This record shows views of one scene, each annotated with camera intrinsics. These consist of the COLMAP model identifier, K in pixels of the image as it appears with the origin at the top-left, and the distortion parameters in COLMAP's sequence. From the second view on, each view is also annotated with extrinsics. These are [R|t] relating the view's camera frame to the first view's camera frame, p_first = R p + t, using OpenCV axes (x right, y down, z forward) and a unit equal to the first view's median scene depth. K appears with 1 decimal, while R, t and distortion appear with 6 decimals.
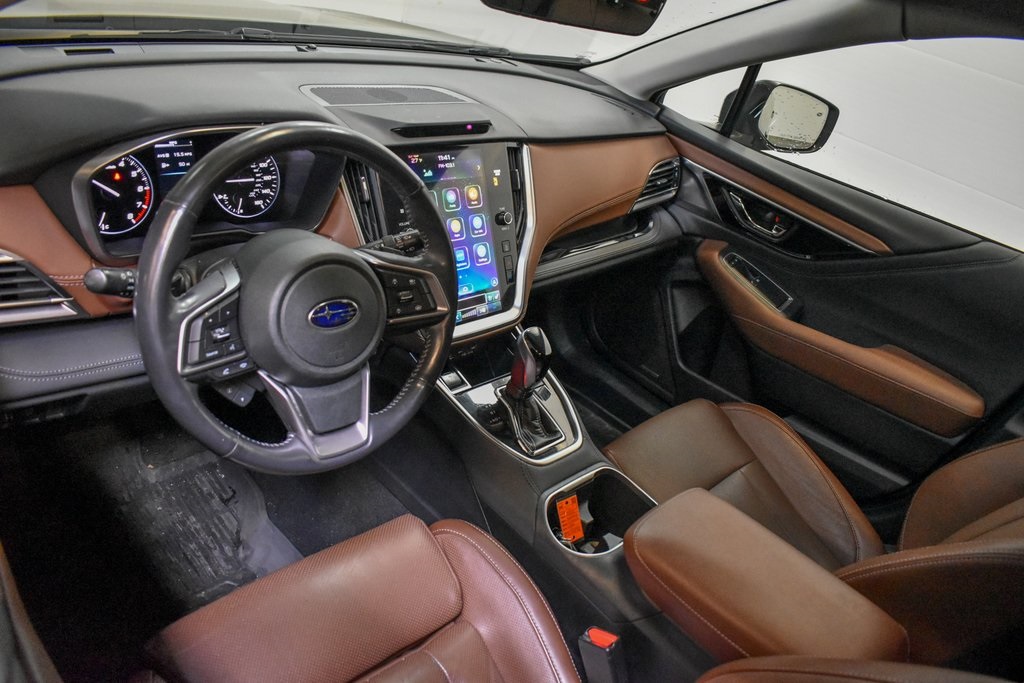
lens RADIAL K [[787.6, 0, 510.0], [0, 787.6, 336.3], [0, 0, 1]] dist [-0.013958, -0.007140]
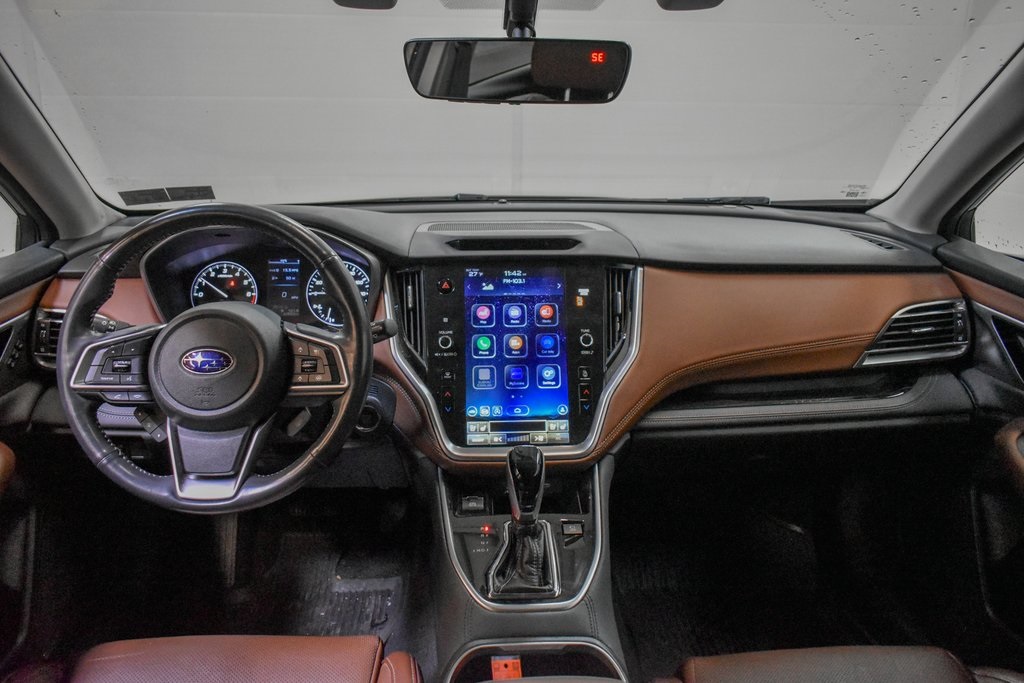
lens RADIAL K [[822.0, 0, 509.9], [0, 822.0, 337.2], [0, 0, 1]] dist [-0.017288, 0.000642]
pose [[0.727135, -0.023285, -0.686100, 0.639963], [-0.196508, 0.950544, -0.240521, 0.096742], [0.657769, 0.309715, 0.686598, 0.346100]]
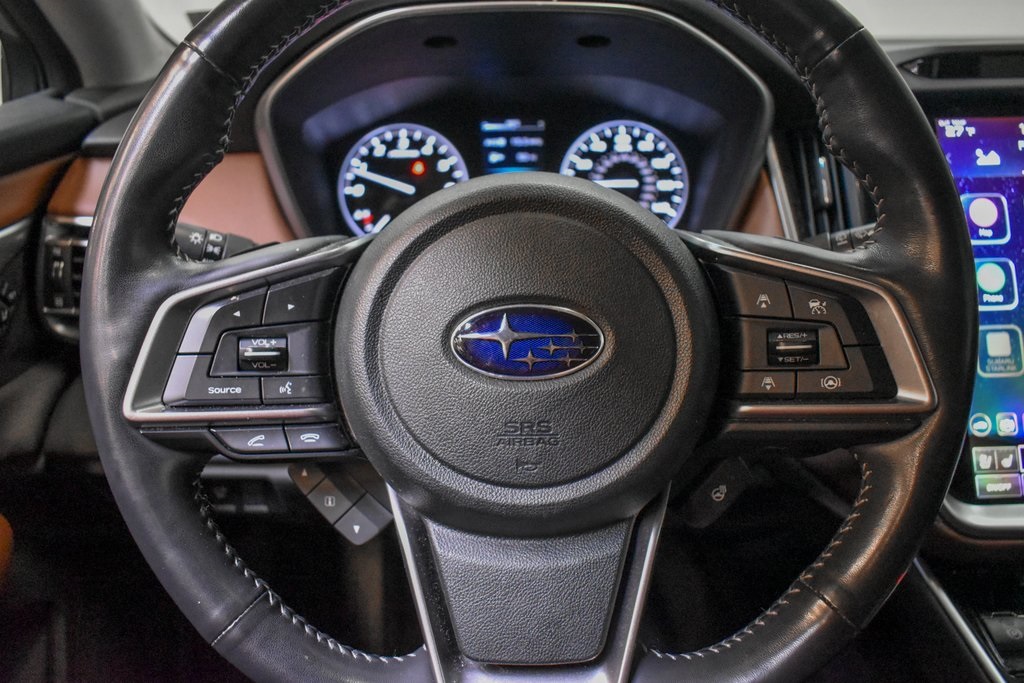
lens RADIAL K [[787.6, 0, 511.2], [0, 787.6, 336.6], [0, 0, 1]] dist [-0.013958, -0.007140]
pose [[0.710734, 0.024539, -0.703032, 0.022897], [-0.190156, 0.968888, -0.158421, 0.021375], [0.677272, 0.246281, 0.693288, 0.536032]]
